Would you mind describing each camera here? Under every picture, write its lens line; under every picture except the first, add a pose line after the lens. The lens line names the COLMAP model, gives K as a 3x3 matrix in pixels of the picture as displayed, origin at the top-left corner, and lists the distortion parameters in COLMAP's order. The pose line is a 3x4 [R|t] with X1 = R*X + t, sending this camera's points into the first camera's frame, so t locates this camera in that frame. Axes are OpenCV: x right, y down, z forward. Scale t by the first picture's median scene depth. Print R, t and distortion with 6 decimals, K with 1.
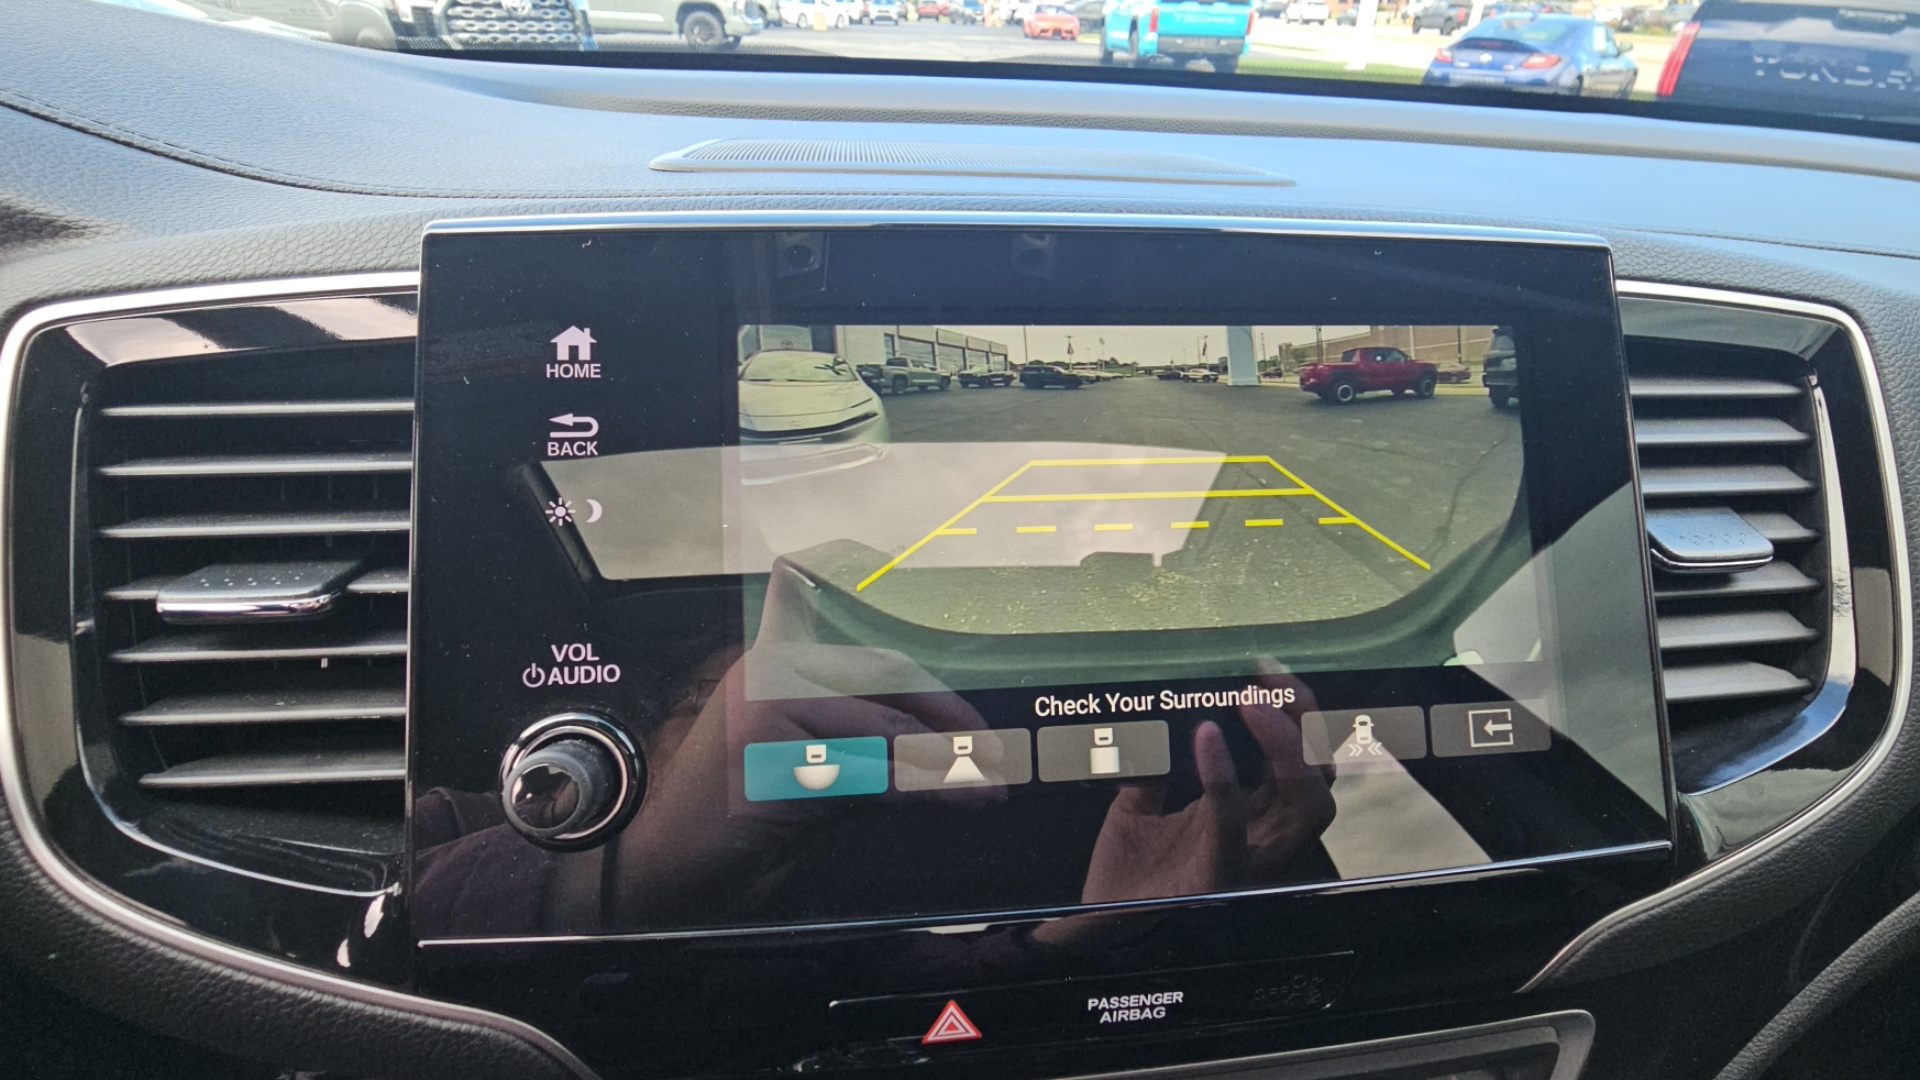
lens RADIAL K [[860.4, 0, 979.1], [0, 860.4, 548.4], [0, 0, 1]] dist [0.012036, -0.009140]
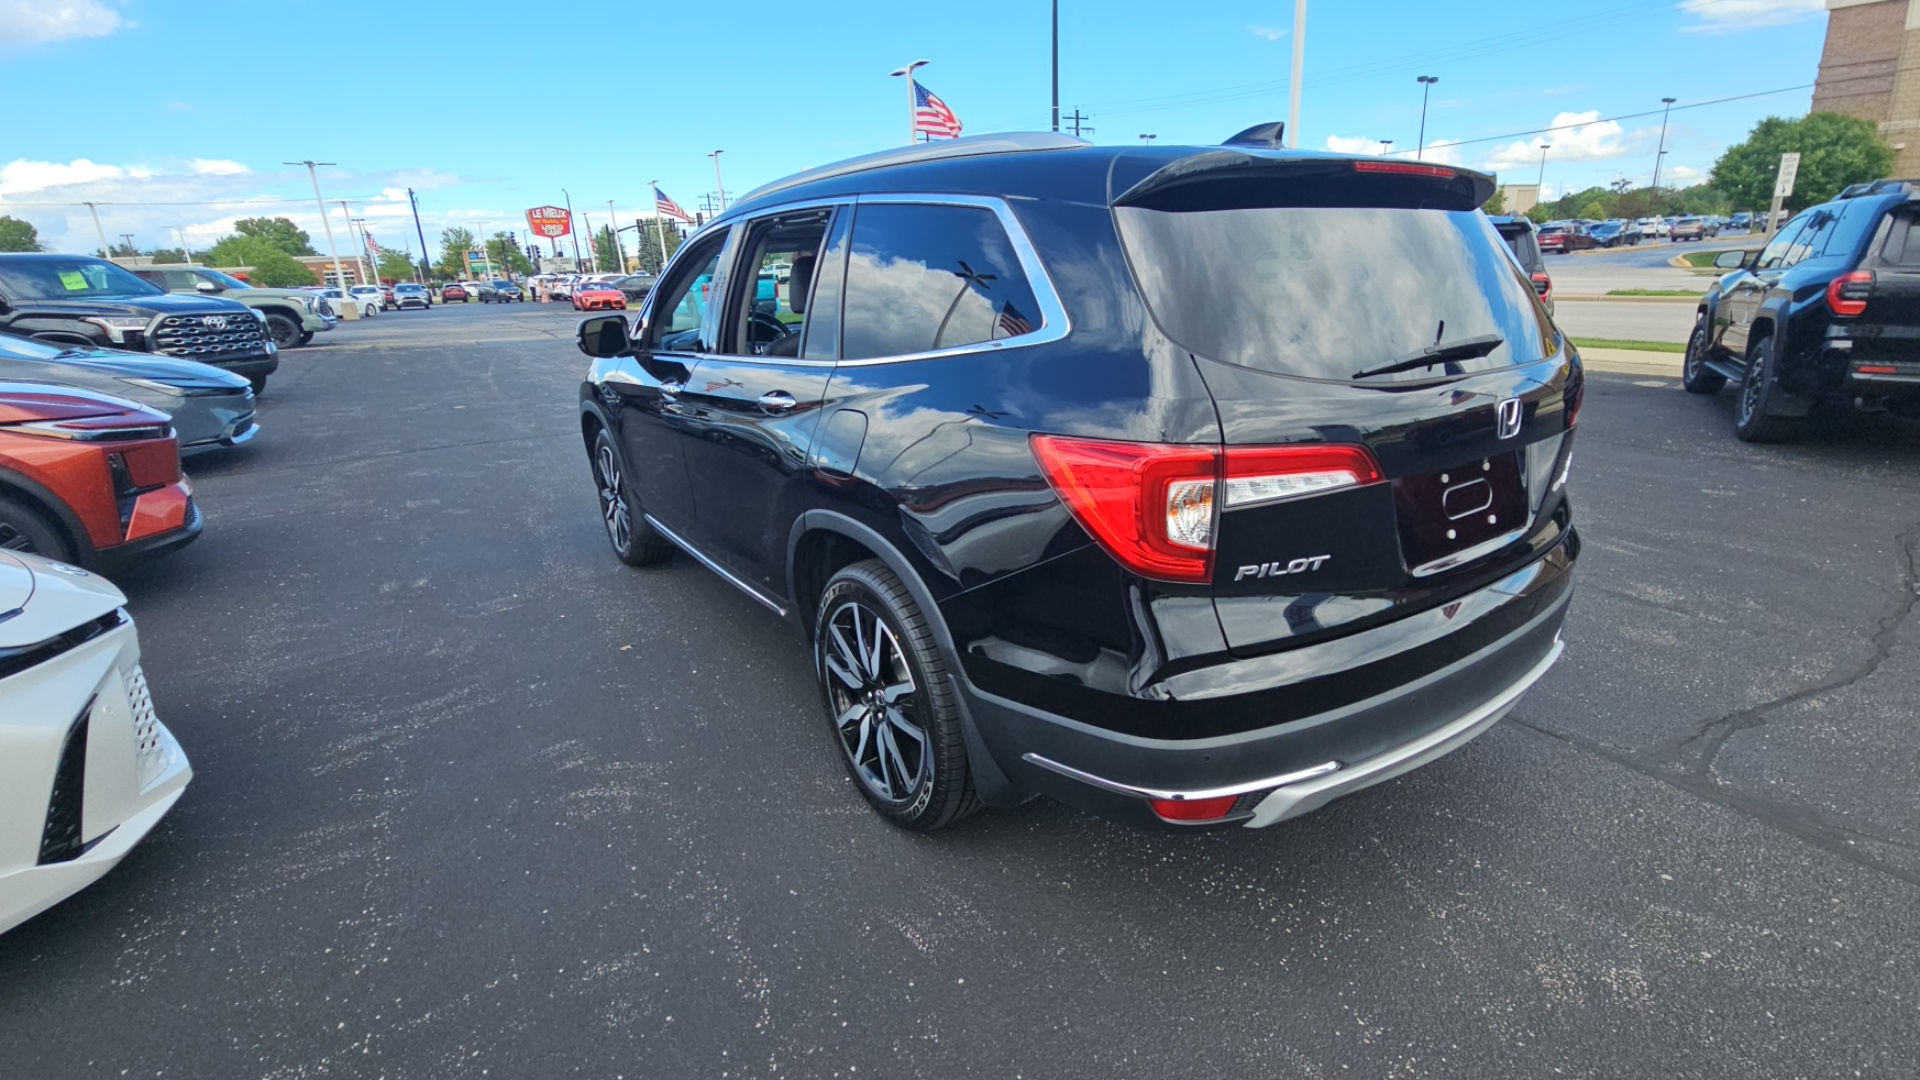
lens RADIAL K [[860.4, 0, 982.9], [0, 860.4, 553.5], [0, 0, 1]] dist [0.012036, -0.009140]
pose [[0.875172, -0.204320, 0.438552, -0.487860], [0.303354, 0.937876, -0.168419, 0.668698], [-0.376896, 0.280433, 0.882784, -1.236146]]
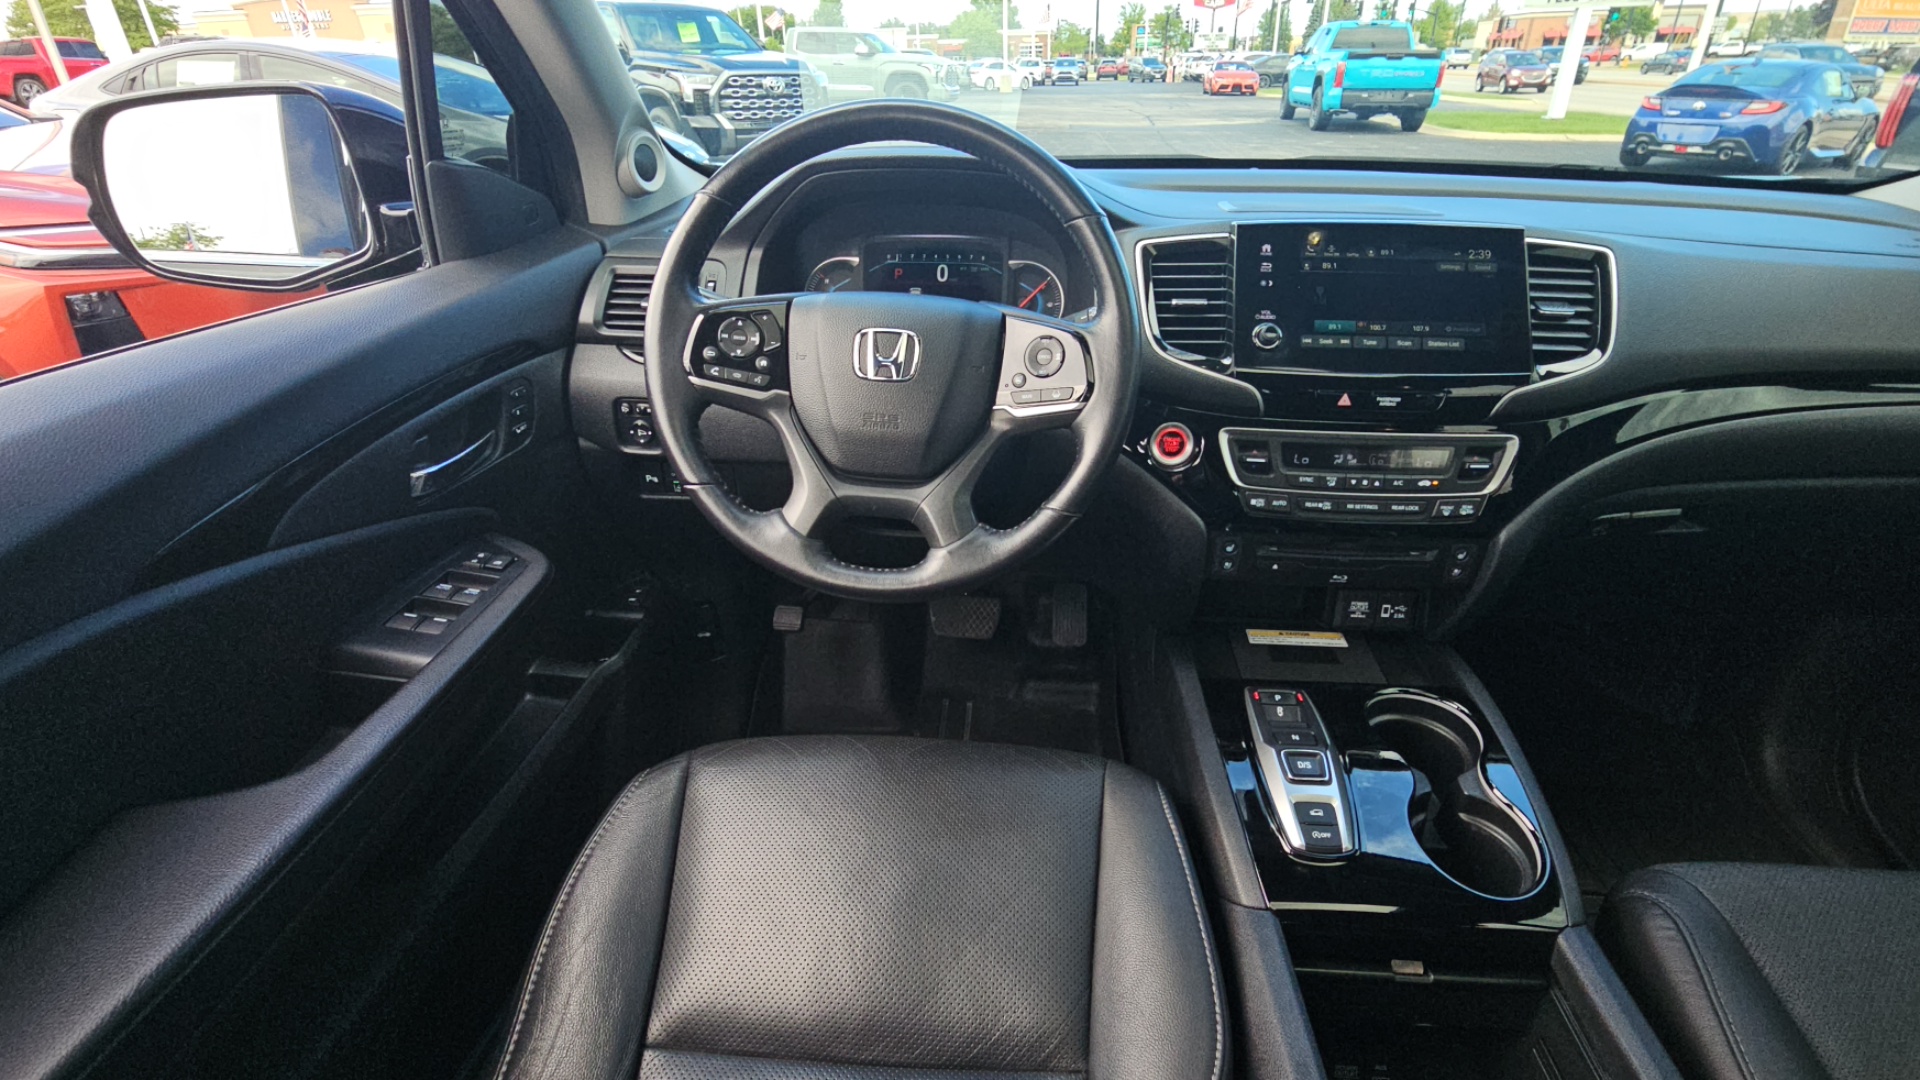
lens RADIAL K [[860.4, 0, 977.6], [0, 860.4, 542.6], [0, 0, 1]] dist [0.012036, -0.009140]
pose [[0.983724, 0.058906, -0.169759, -0.065322], [-0.068399, 0.996373, -0.050622, 0.097971], [0.166161, 0.061410, 0.984185, -0.216802]]
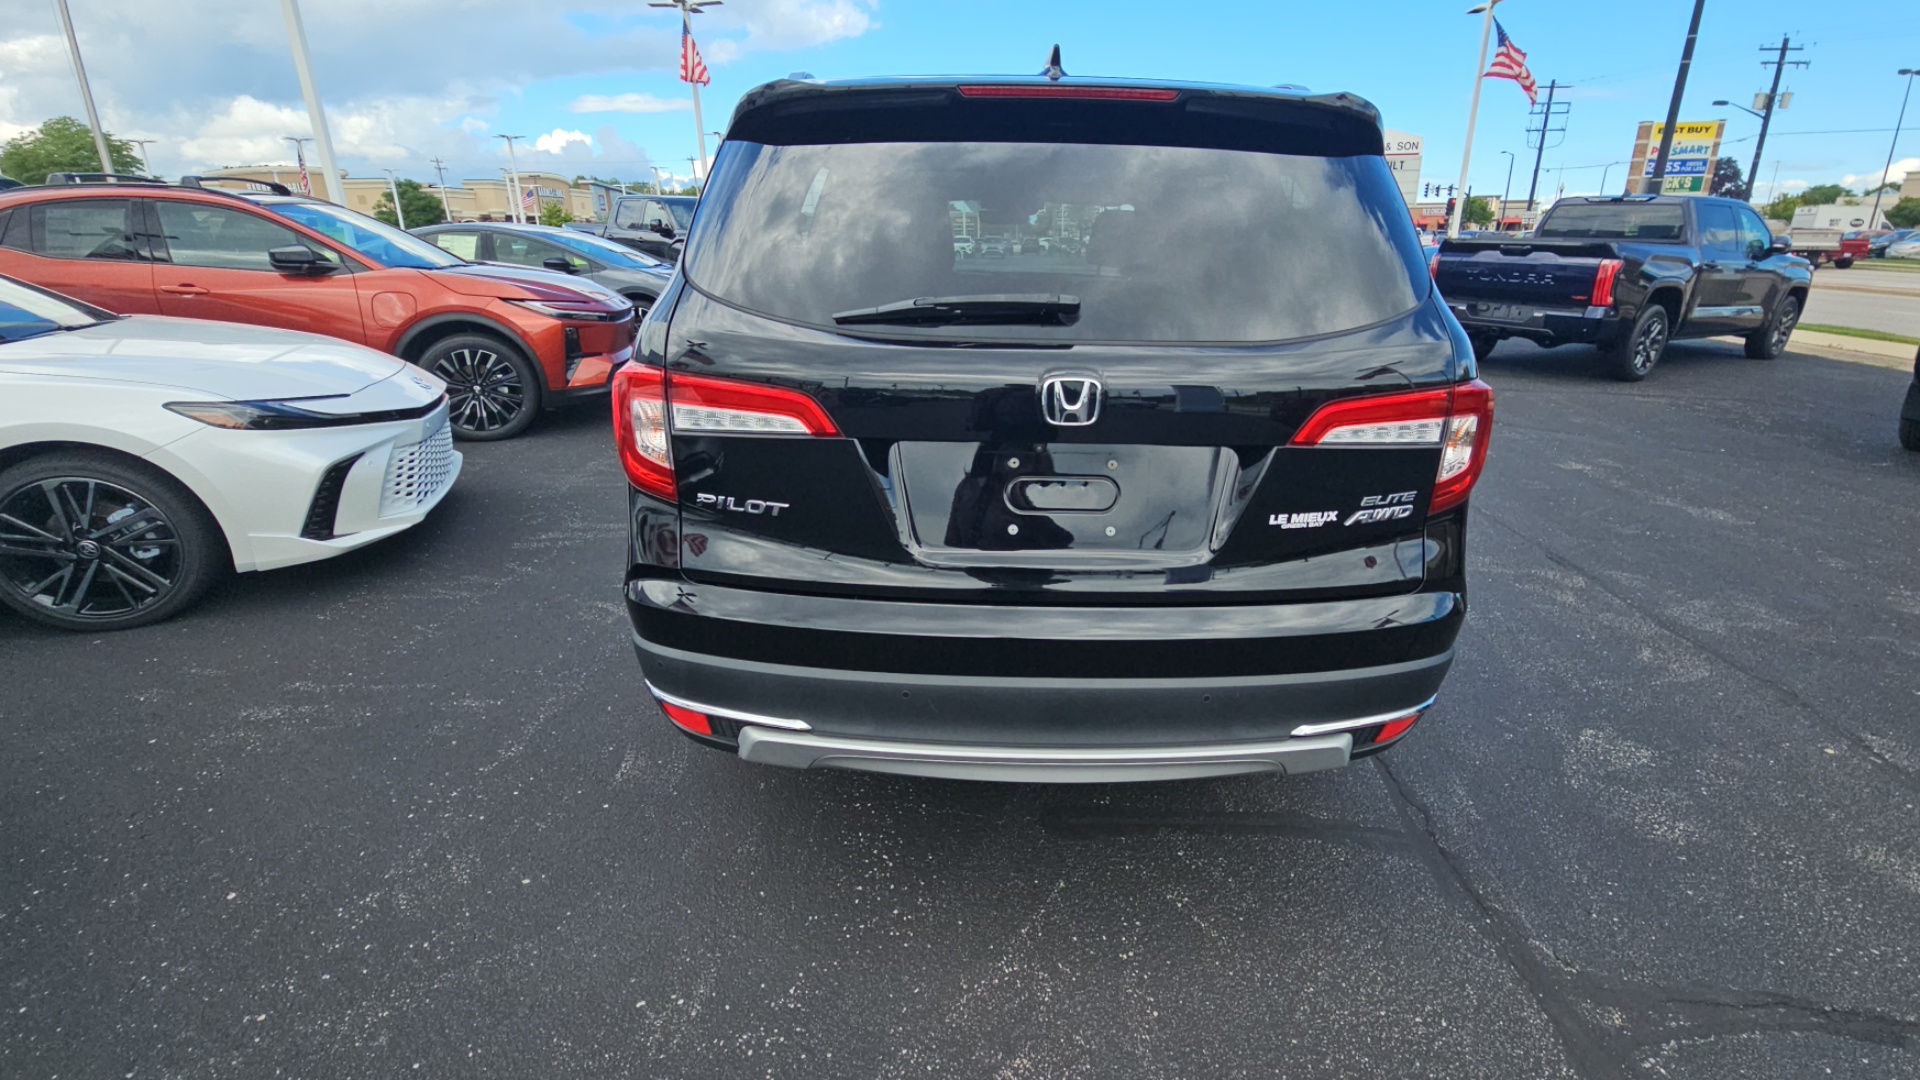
lens RADIAL K [[860.4, 0, 973.7], [0, 860.4, 549.2], [0, 0, 1]] dist [0.012036, -0.009140]
pose [[0.993426, 0.021276, -0.112477, 0.137575], [-0.045007, 0.976042, -0.212878, 0.782902], [0.105253, 0.216541, 0.970583, -1.336908]]
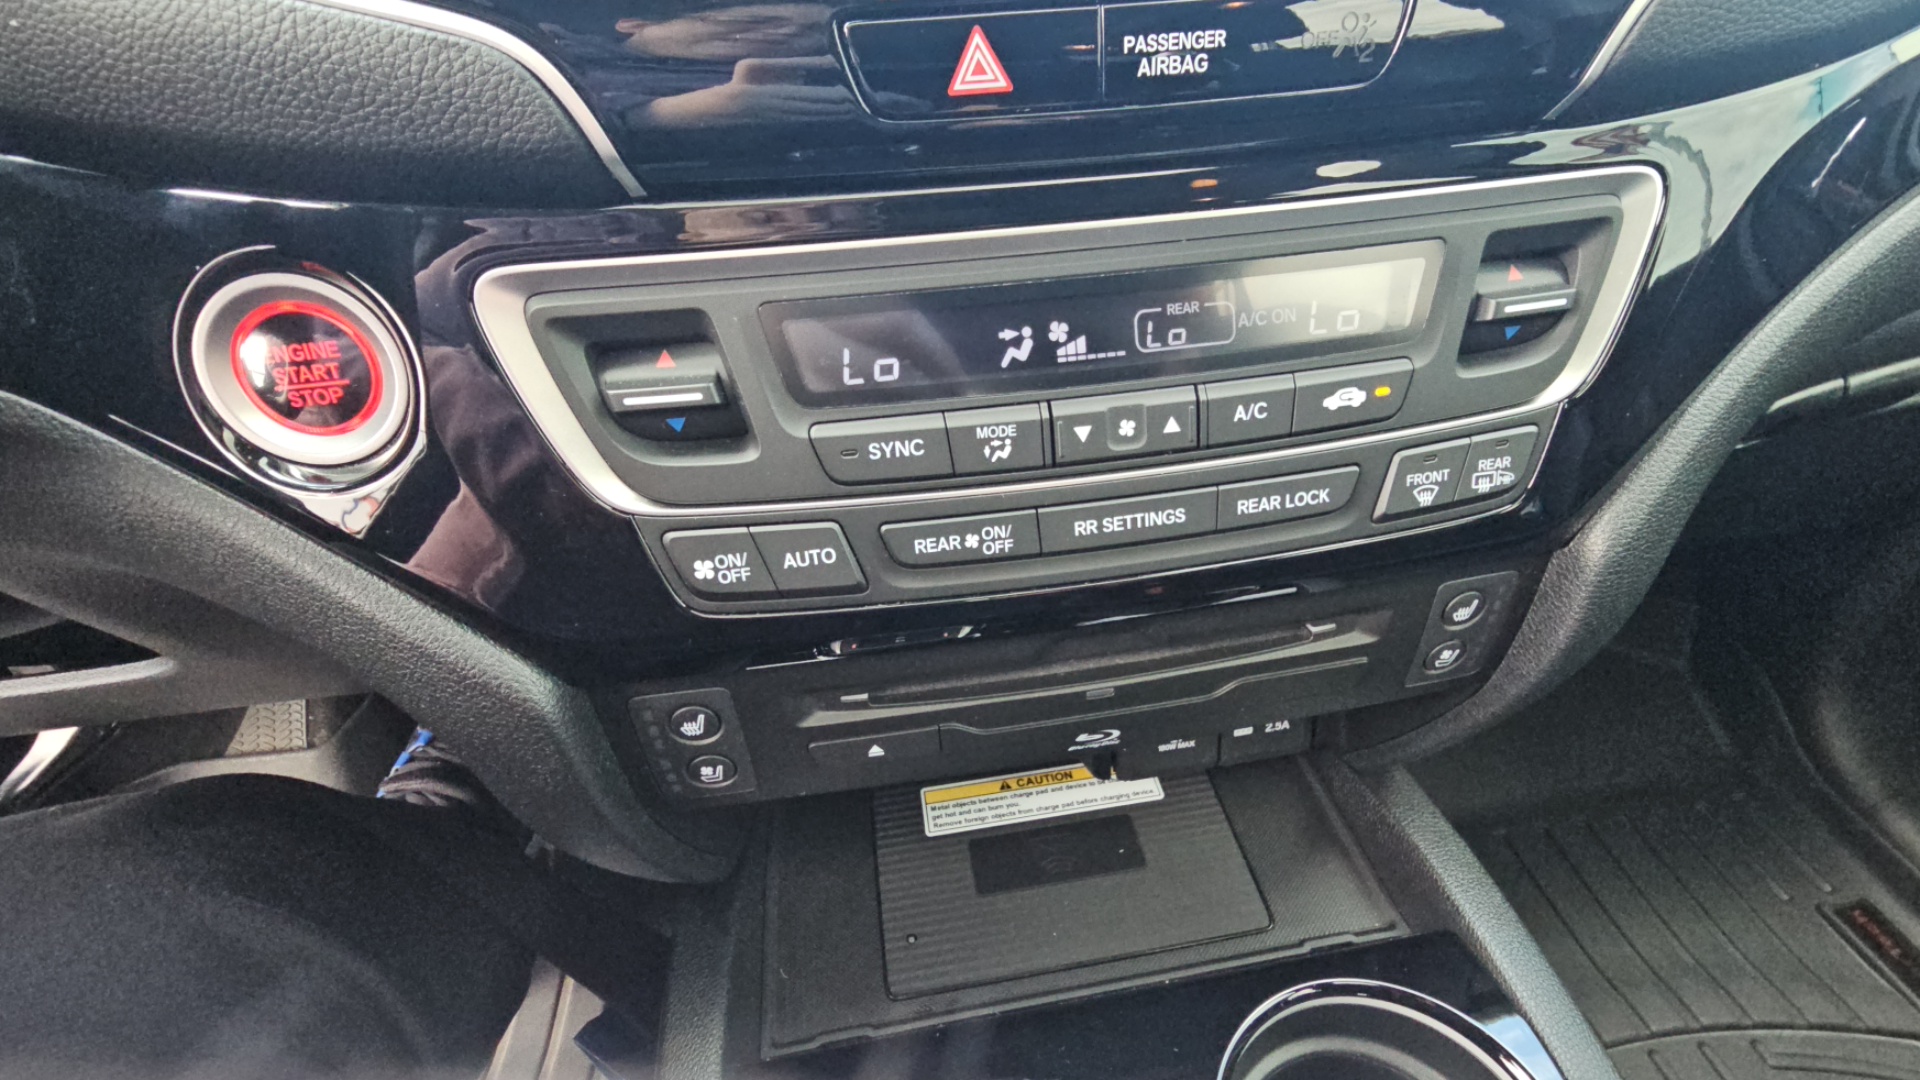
lens RADIAL K [[860.4, 0, 980.0], [0, 860.4, 542.6], [0, 0, 1]] dist [0.012036, -0.009140]
pose [[0.996156, -0.087424, -0.005466, -0.004185], [0.087577, 0.992731, 0.082553, 0.059180], [-0.001791, -0.082714, 0.996572, 0.002199]]
